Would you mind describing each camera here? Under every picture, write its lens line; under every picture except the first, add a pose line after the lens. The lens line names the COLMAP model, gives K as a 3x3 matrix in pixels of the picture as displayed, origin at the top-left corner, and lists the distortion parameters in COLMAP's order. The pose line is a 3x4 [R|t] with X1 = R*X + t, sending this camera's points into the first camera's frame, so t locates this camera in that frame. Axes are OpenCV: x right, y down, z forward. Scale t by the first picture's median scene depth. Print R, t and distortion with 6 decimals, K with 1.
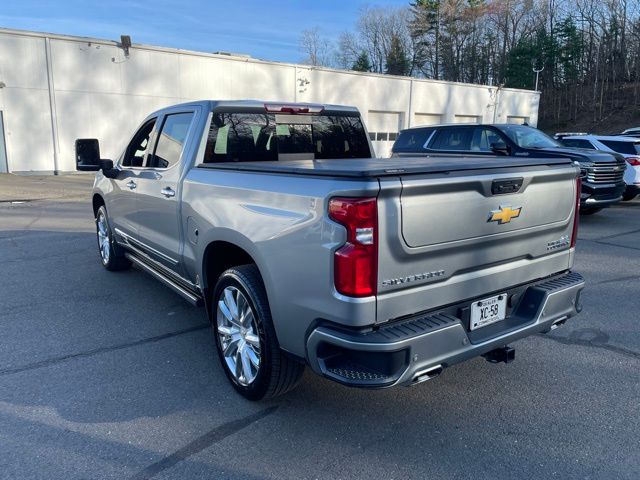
lens RADIAL K [[488.9, 0, 316.4], [0, 488.9, 239.6], [0, 0, 1]] dist [0.085270, -0.108558]
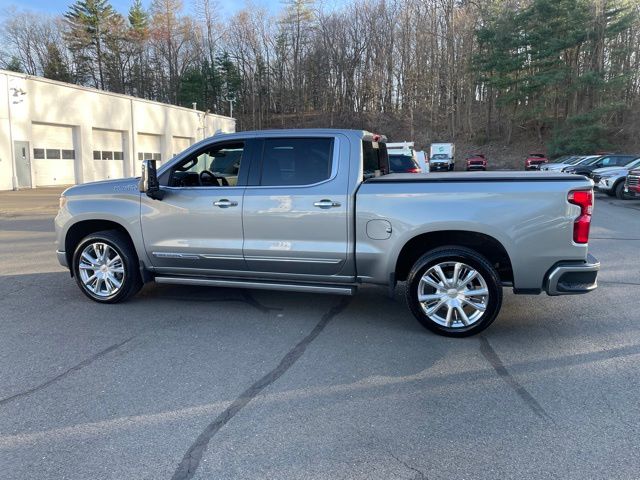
lens RADIAL K [[488.9, 0, 318.1], [0, 488.9, 240.4], [0, 0, 1]] dist [0.085270, -0.108558]
pose [[0.782412, -0.099824, 0.614708, -0.436526], [0.122610, 0.992442, 0.005105, -0.006775], [-0.610572, 0.071375, 0.788738, 0.029794]]
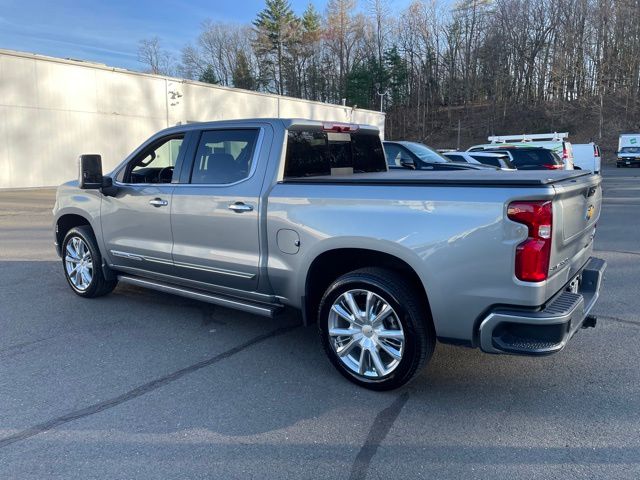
lens RADIAL K [[488.9, 0, 319.8], [0, 488.9, 239.6], [0, 0, 1]] dist [0.085270, -0.108558]
pose [[0.947976, -0.054319, 0.313674, -0.191057], [0.063374, 0.997814, -0.018734, -0.000091], [-0.311971, 0.037638, 0.949346, -0.004212]]
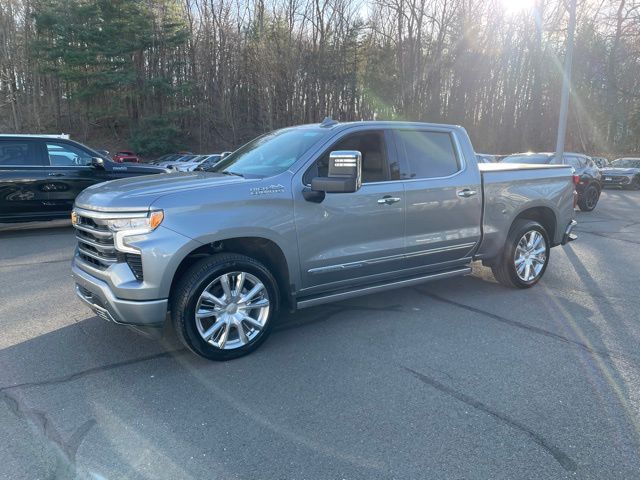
lens RADIAL K [[488.9, 0, 322.3], [0, 488.9, 237.4], [0, 0, 1]] dist [0.085270, -0.108558]
pose [[0.002522, -0.156133, 0.987733, -0.665962], [0.193316, 0.969180, 0.152707, -0.105863], [-0.981133, 0.190559, 0.032627, 0.557737]]
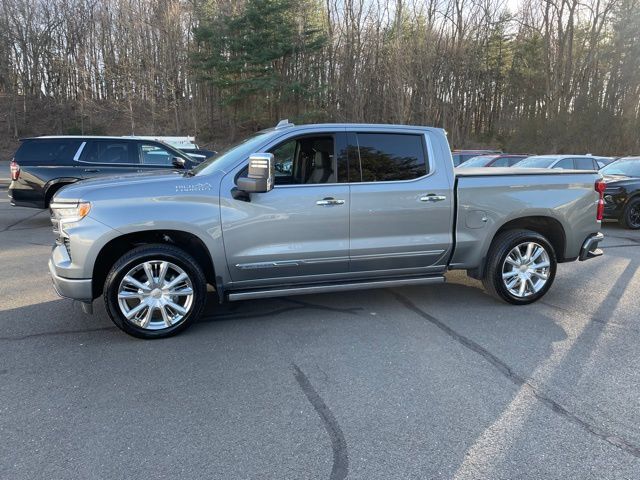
lens RADIAL K [[488.9, 0, 322.2], [0, 488.9, 238.8], [0, 0, 1]] dist [0.085270, -0.108558]
pose [[0.288535, -0.149701, 0.945694, -0.652335], [0.173850, 0.979475, 0.102006, -0.070532], [-0.941554, 0.134976, 0.308638, 0.365941]]
